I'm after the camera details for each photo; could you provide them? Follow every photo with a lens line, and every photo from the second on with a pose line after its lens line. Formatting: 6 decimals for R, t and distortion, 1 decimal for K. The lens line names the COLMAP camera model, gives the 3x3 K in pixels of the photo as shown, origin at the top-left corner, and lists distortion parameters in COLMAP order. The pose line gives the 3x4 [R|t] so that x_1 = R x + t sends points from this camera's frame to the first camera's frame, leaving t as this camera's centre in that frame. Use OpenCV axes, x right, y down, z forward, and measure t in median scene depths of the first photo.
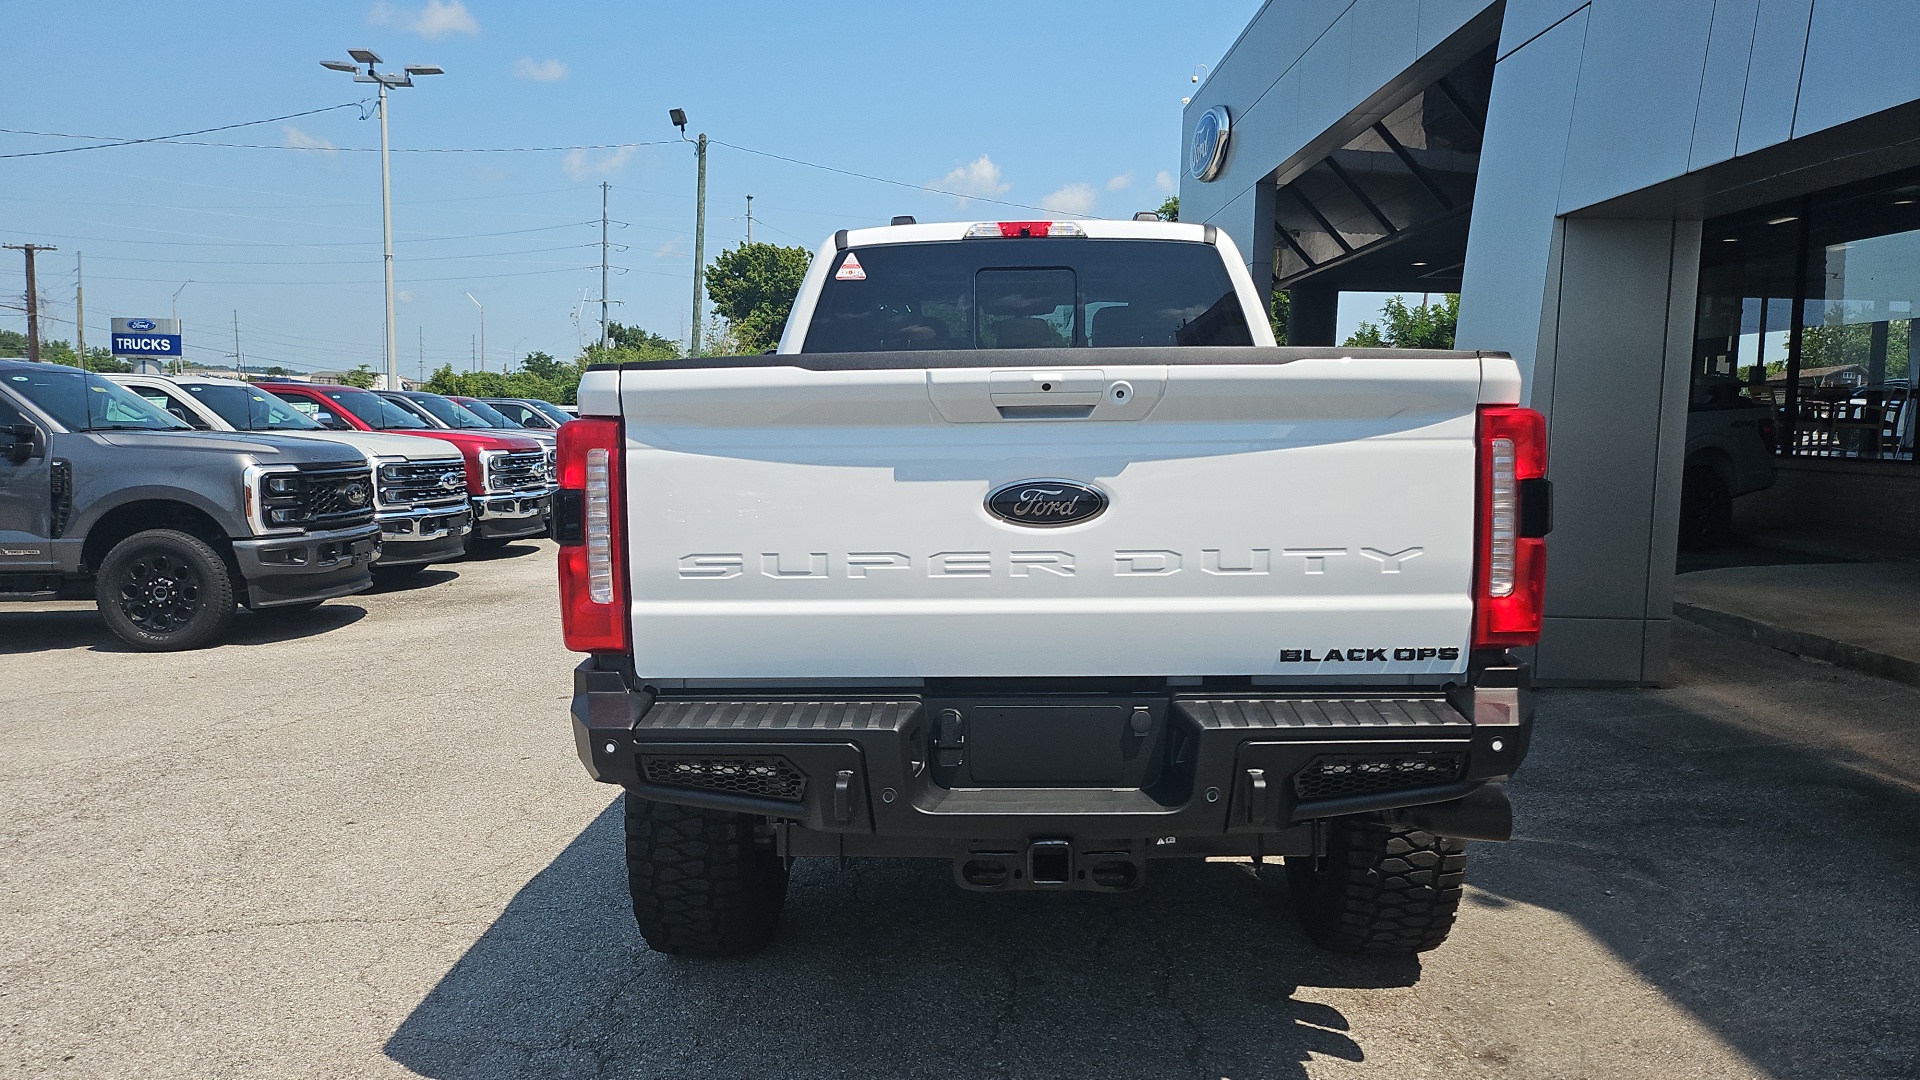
lens RADIAL K [[1357.5, 0, 966.2], [0, 1357.5, 532.8], [0, 0, 1]] dist [0.057443, -0.046663]
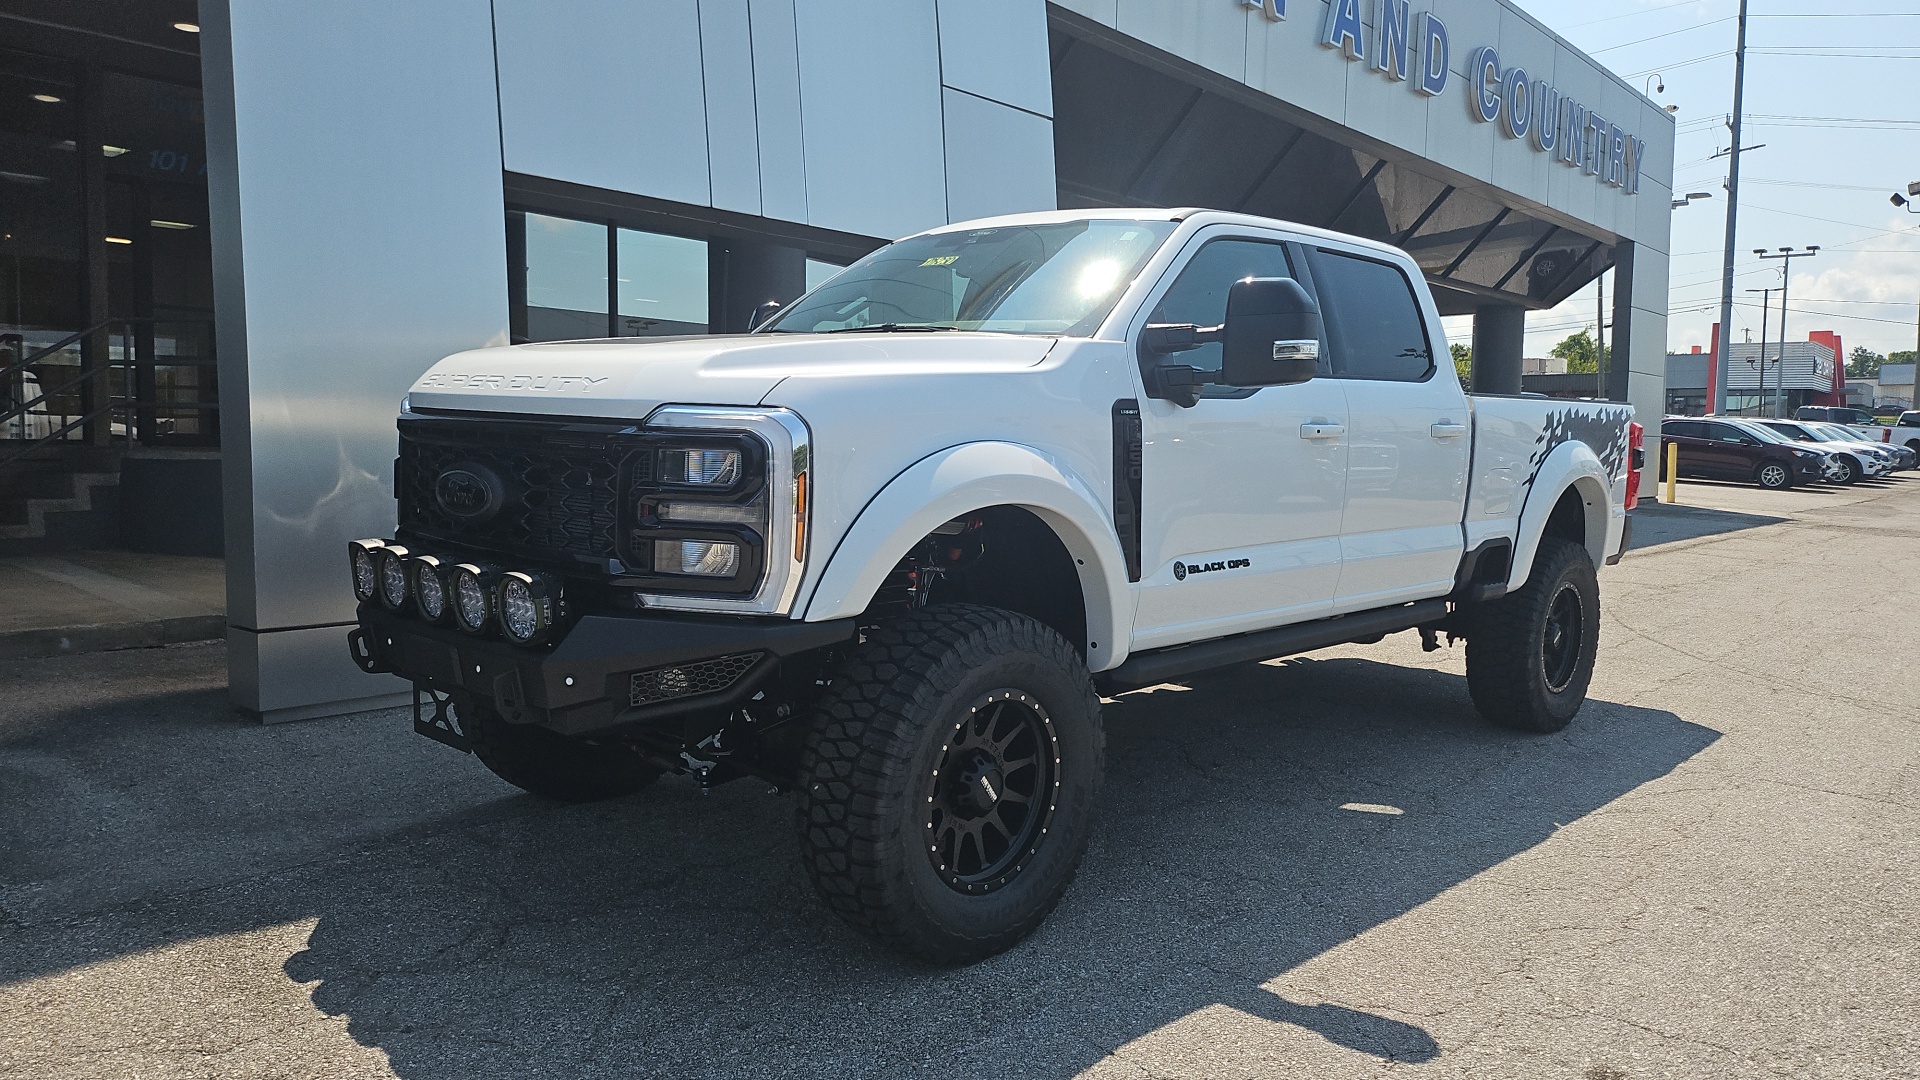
lens RADIAL K [[1357.5, 0, 955.2], [0, 1357.5, 536.9], [0, 0, 1]] dist [0.057443, -0.046663]
pose [[-0.744281, -0.071759, 0.664000, -0.688241], [0.031256, 0.989379, 0.141958, -0.178698], [-0.667135, 0.126411, -0.734133, 2.437099]]
